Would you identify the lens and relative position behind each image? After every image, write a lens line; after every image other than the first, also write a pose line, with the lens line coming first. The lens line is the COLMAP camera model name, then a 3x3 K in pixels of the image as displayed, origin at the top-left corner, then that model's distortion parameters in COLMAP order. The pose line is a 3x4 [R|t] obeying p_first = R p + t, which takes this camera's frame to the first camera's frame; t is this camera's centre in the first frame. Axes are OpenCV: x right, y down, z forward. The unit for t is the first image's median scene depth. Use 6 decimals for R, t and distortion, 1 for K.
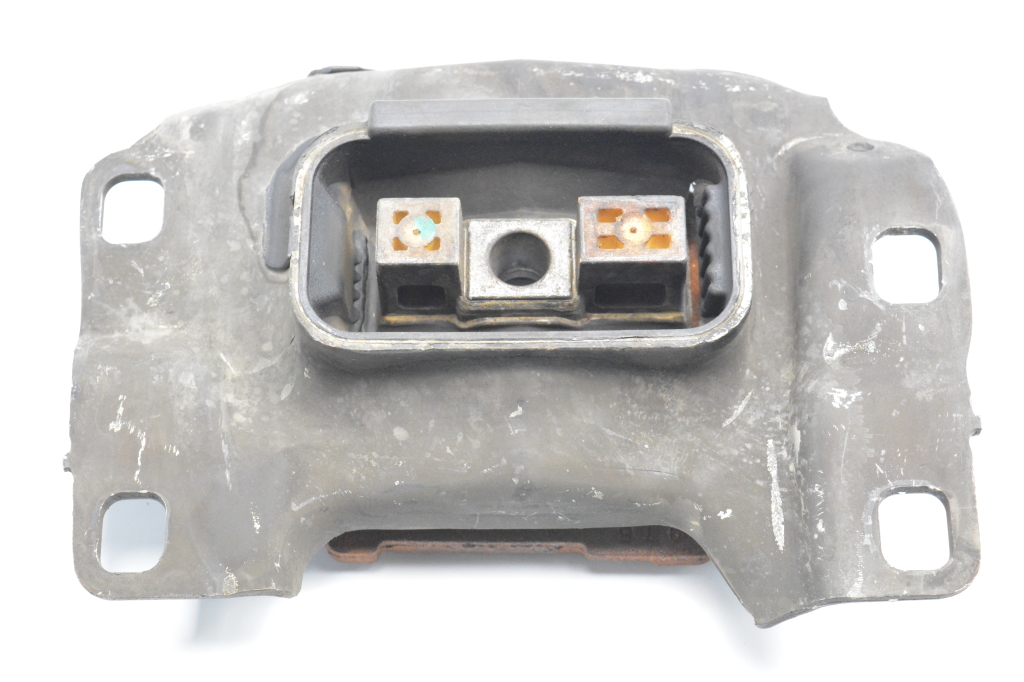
lens RADIAL K [[1975.5, 0, 512.0], [0, 1975.5, 341.0], [0, 0, 1]] dist [0.023630, 0.033889]
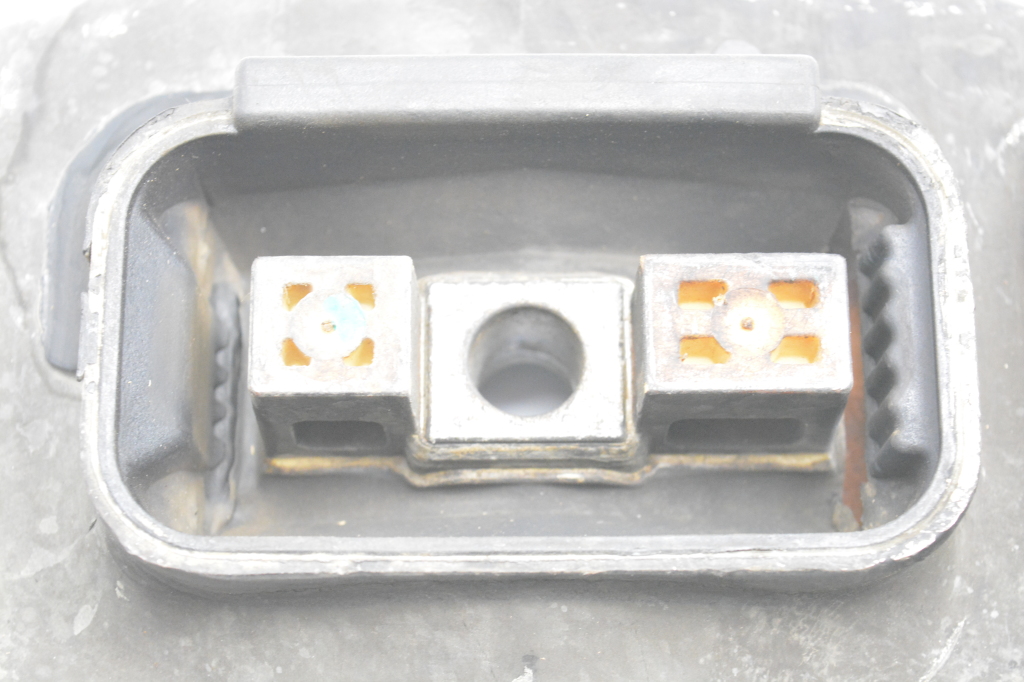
lens RADIAL K [[2281.9, 0, 512.0], [0, 2281.9, 341.0], [0, 0, 1]] dist [0.044407, 0.247864]
pose [[0.999833, -0.000454, 0.018265, -0.011006], [-0.001876, 0.991860, 0.127316, -0.125632], [-0.018174, -0.127329, 0.991694, 0.400927]]
